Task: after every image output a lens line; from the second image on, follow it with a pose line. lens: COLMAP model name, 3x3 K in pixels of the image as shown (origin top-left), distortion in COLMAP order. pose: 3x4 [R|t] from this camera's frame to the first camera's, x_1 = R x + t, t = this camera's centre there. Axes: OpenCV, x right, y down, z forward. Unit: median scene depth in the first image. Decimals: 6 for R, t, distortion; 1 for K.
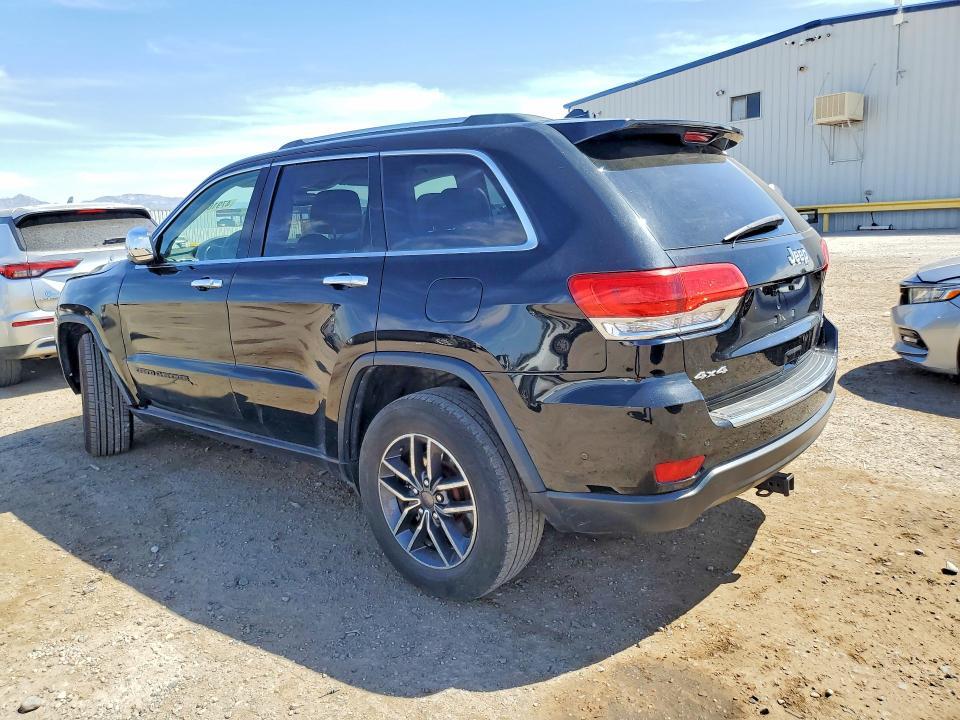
lens RADIAL K [[731.2, 0, 480.0], [0, 731.2, 360.0], [0, 0, 1]] dist [0.006523, 0.003784]
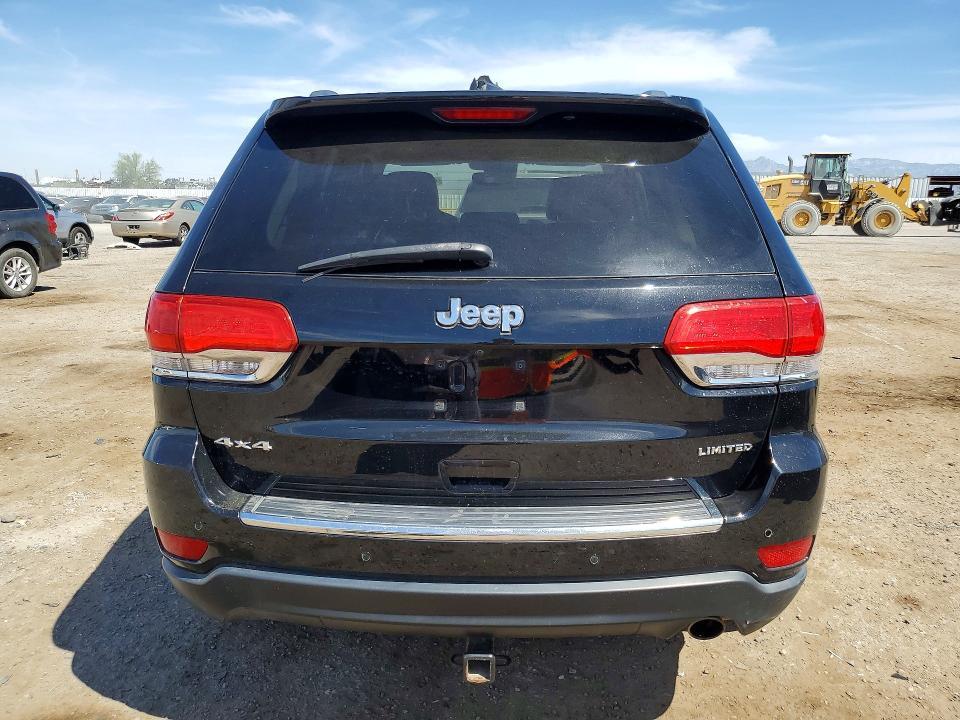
lens RADIAL K [[731.2, 0, 480.0], [0, 731.2, 360.0], [0, 0, 1]] dist [0.006523, 0.003784]
pose [[0.648688, 0.215938, -0.729777, 0.989604], [-0.186658, 0.974757, 0.122509, -0.199605], [0.737809, 0.056748, 0.672620, 0.665537]]
